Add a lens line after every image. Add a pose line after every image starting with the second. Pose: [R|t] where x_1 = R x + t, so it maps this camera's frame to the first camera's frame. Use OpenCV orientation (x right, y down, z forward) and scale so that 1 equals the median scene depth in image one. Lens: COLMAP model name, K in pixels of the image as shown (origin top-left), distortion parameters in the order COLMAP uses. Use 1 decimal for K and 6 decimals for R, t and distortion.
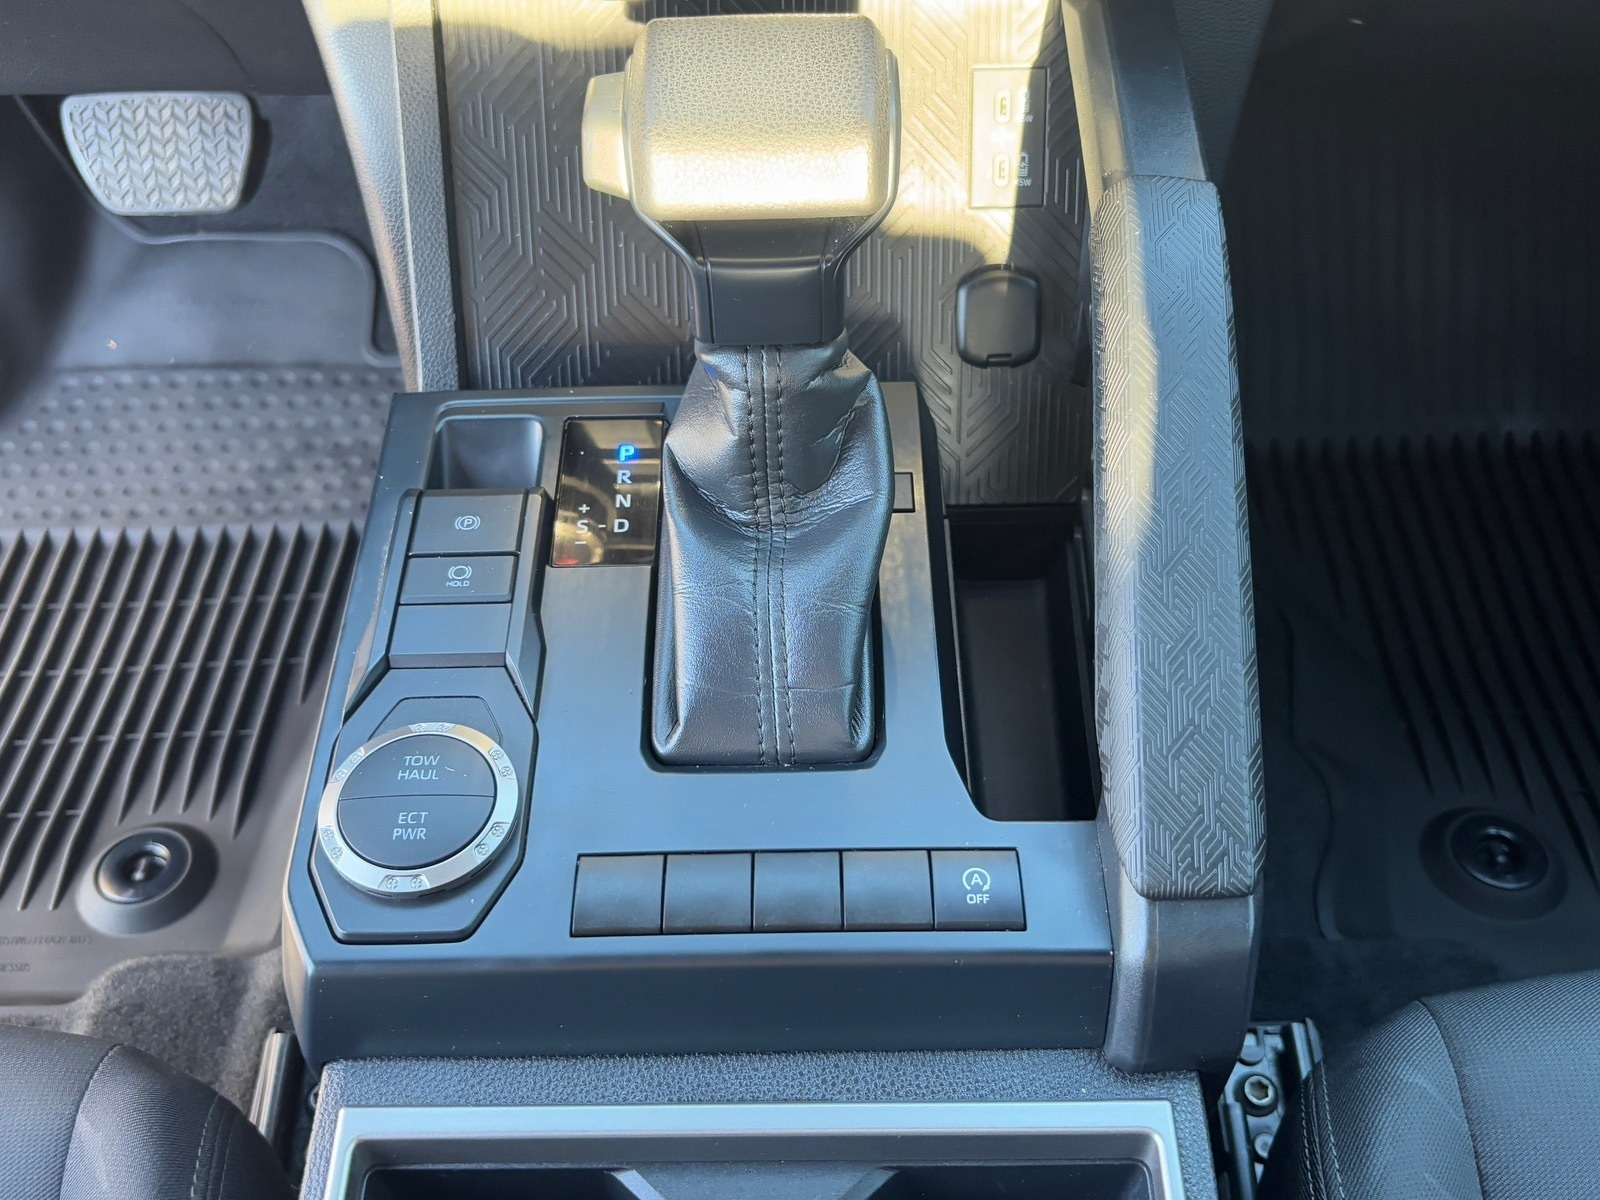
lens RADIAL K [[1558.1, 0, 800.0], [0, 1558.1, 600.0], [0, 0, 1]] dist [0.109571, -0.453311]
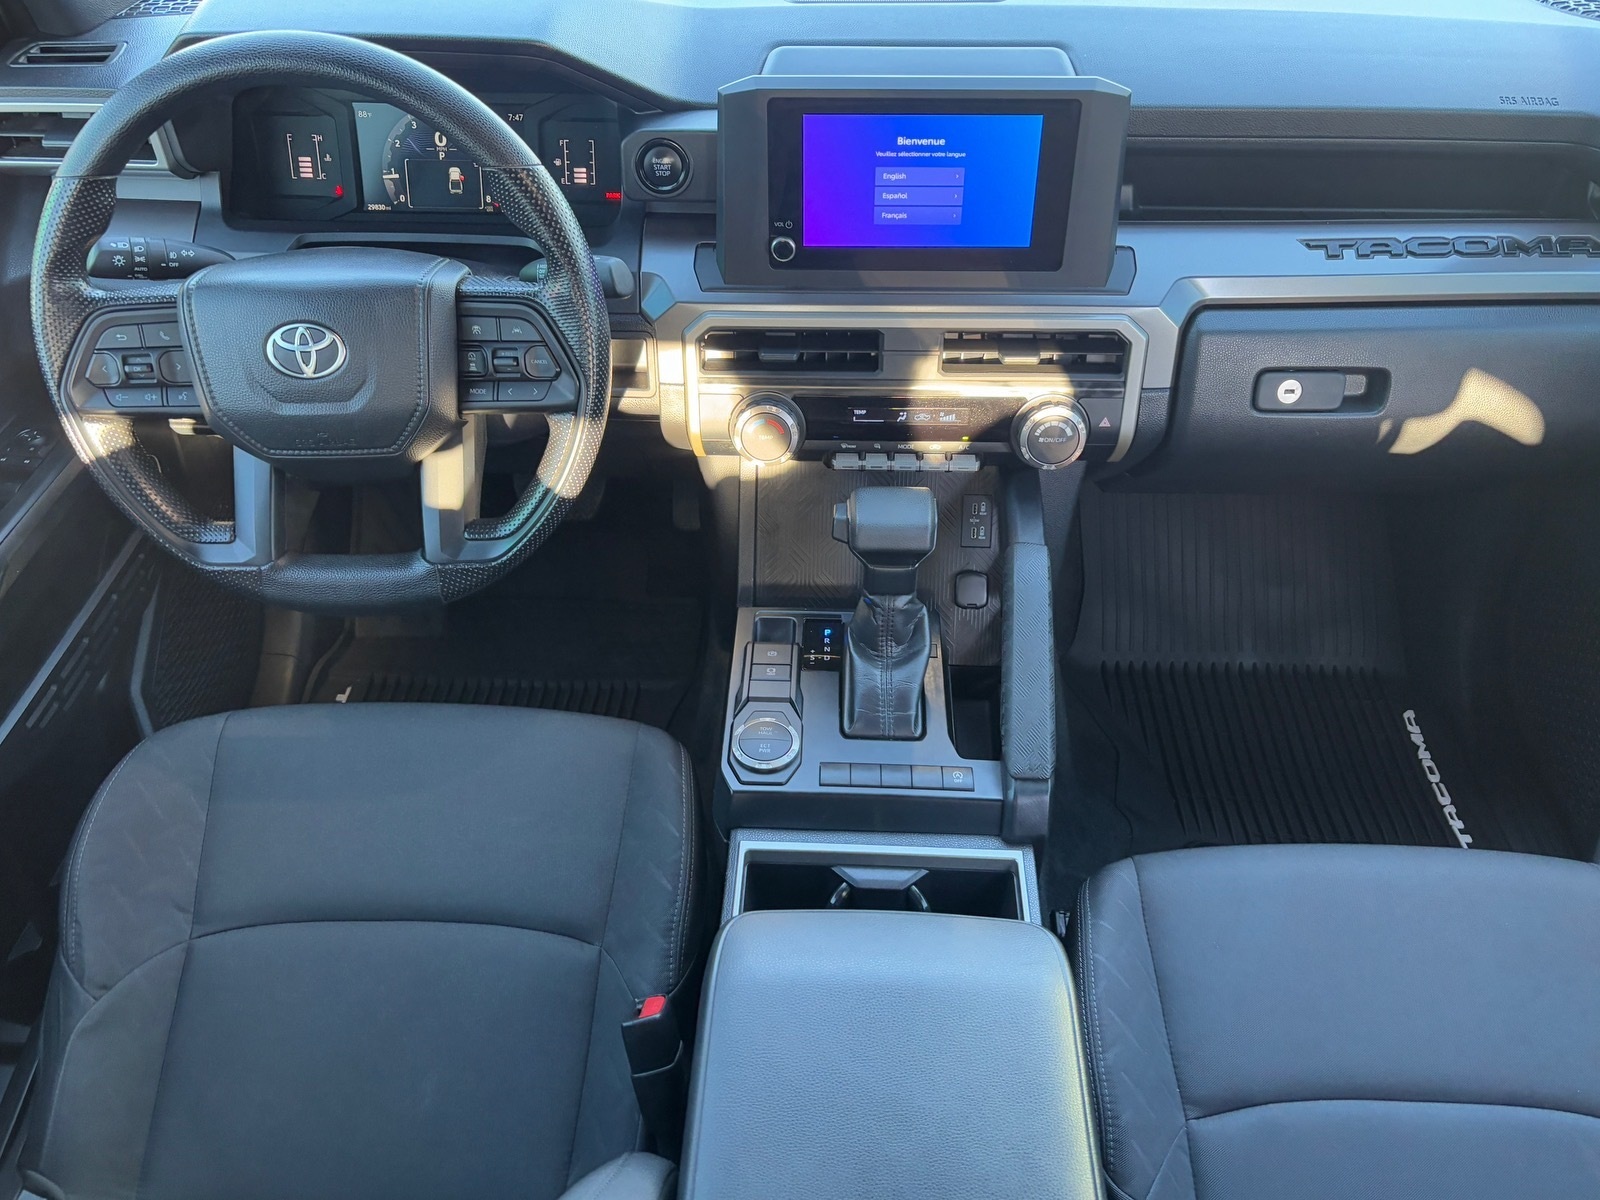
lens RADIAL K [[1255.6, 0, 792.0], [0, 1255.6, 607.4], [0, 0, 1]] dist [0.041284, -0.044048]
pose [[0.998667, 0.044899, -0.025472, -0.137395], [-0.048491, 0.985160, -0.164649, 0.246855], [0.017701, 0.165664, 0.986023, -1.249062]]
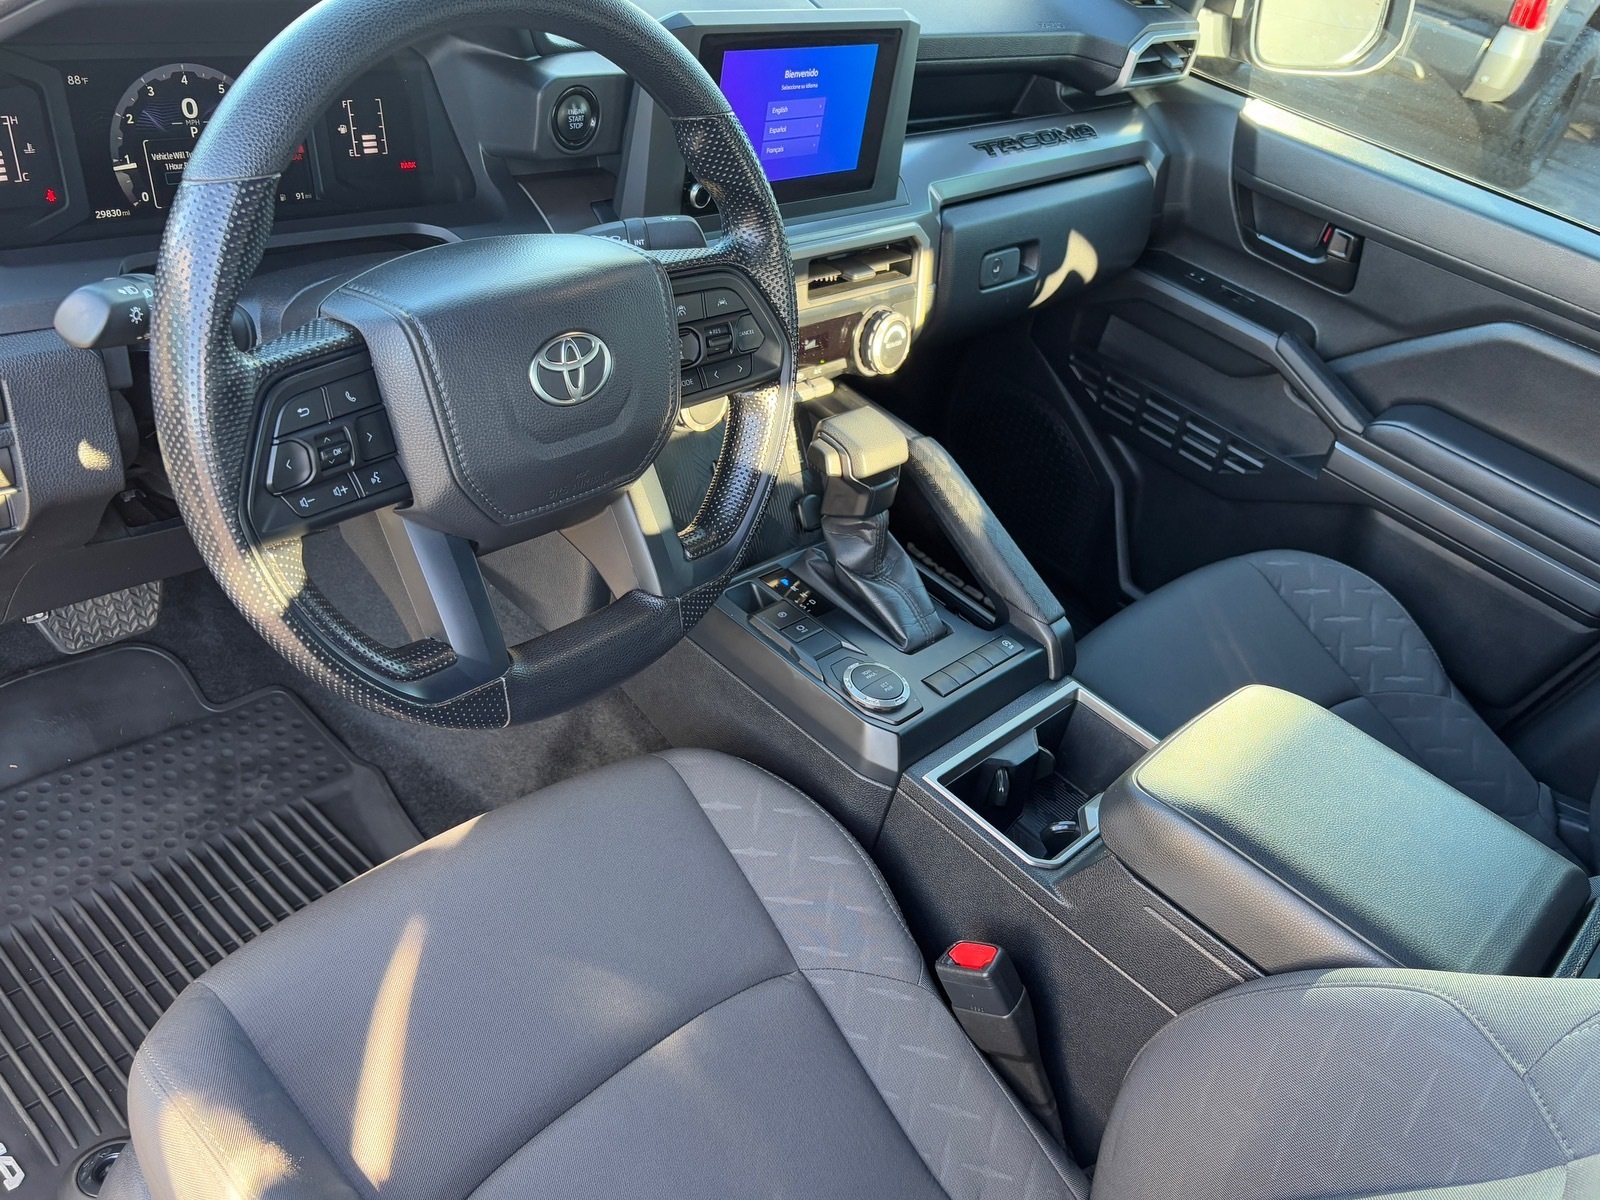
lens RADIAL K [[1374.0, 0, 800.0], [0, 1374.0, 600.0], [0, 0, 1]] dist [0.024398, -0.045014]
pose [[0.657782, -0.275870, 0.700870, -1.913848], [0.401403, 0.915757, -0.016274, -0.026479], [-0.637337, 0.292036, 0.713104, -0.691857]]
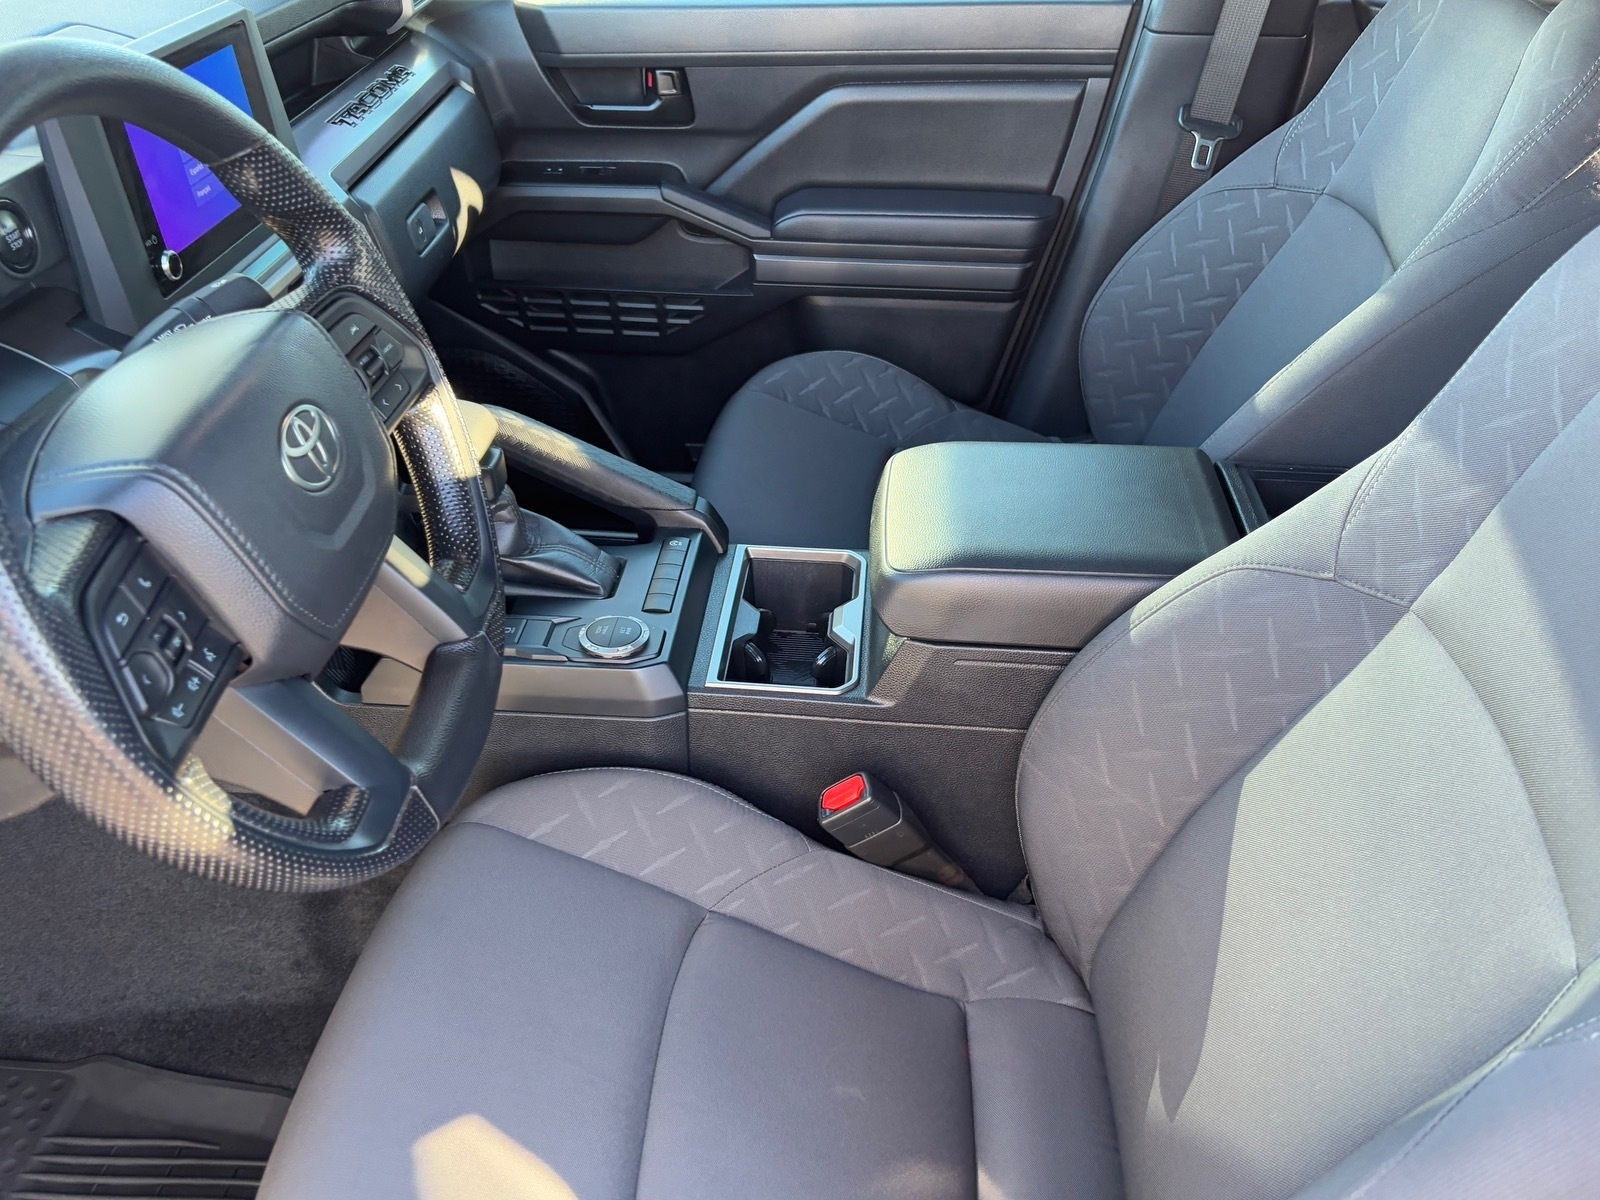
lens RADIAL K [[1379.2, 0, 785.8], [0, 1379.2, 640.9], [0, 0, 1]] dist [0.007469, -0.011952]
pose [[0.088677, -0.539113, 0.837552, -2.157492], [0.772355, 0.568188, 0.283955, -0.309791], [-0.628971, 0.621707, 0.466772, -0.329196]]
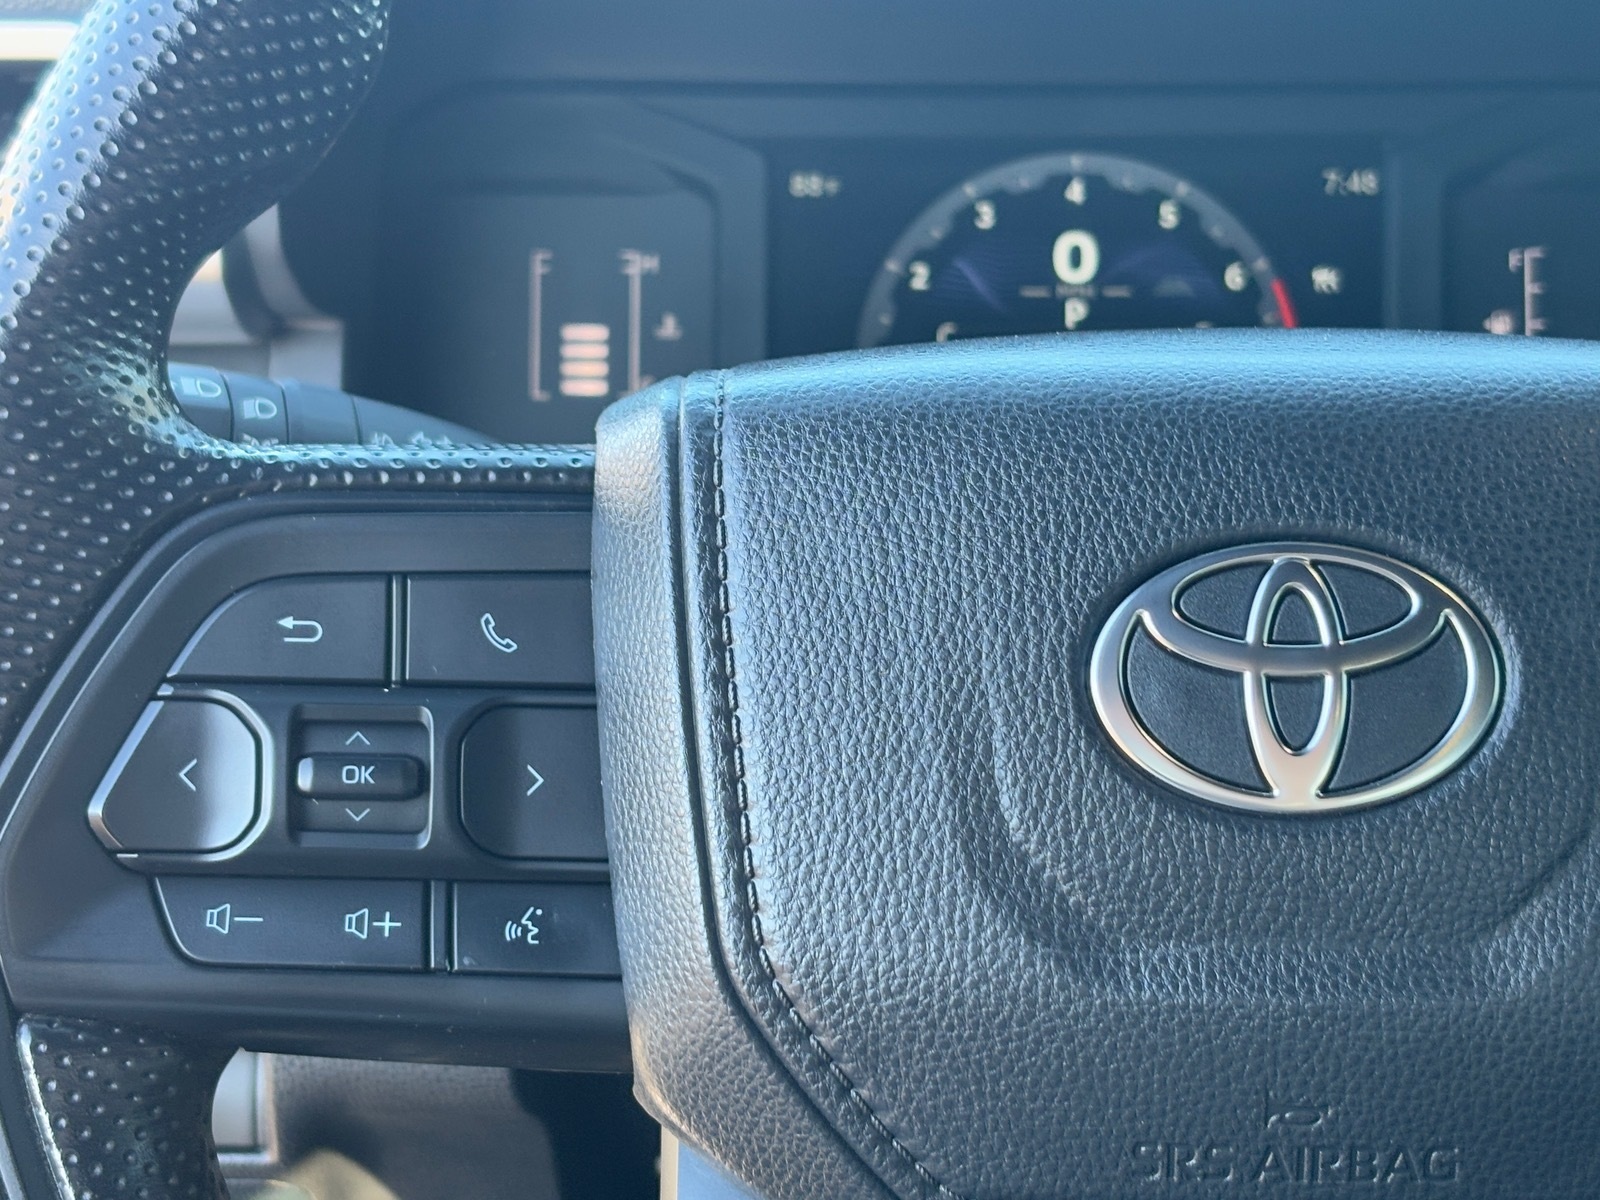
lens RADIAL K [[3008.0, 0, 760.1], [0, 3008.0, 598.4], [0, 0, 1]] dist [0.257500, -1.693082]
pose [[0.998975, 0.021951, -0.039584, -1.035232], [-0.040875, 0.813137, -0.580635, 0.104068], [0.019442, 0.581658, 0.813201, -0.228836]]
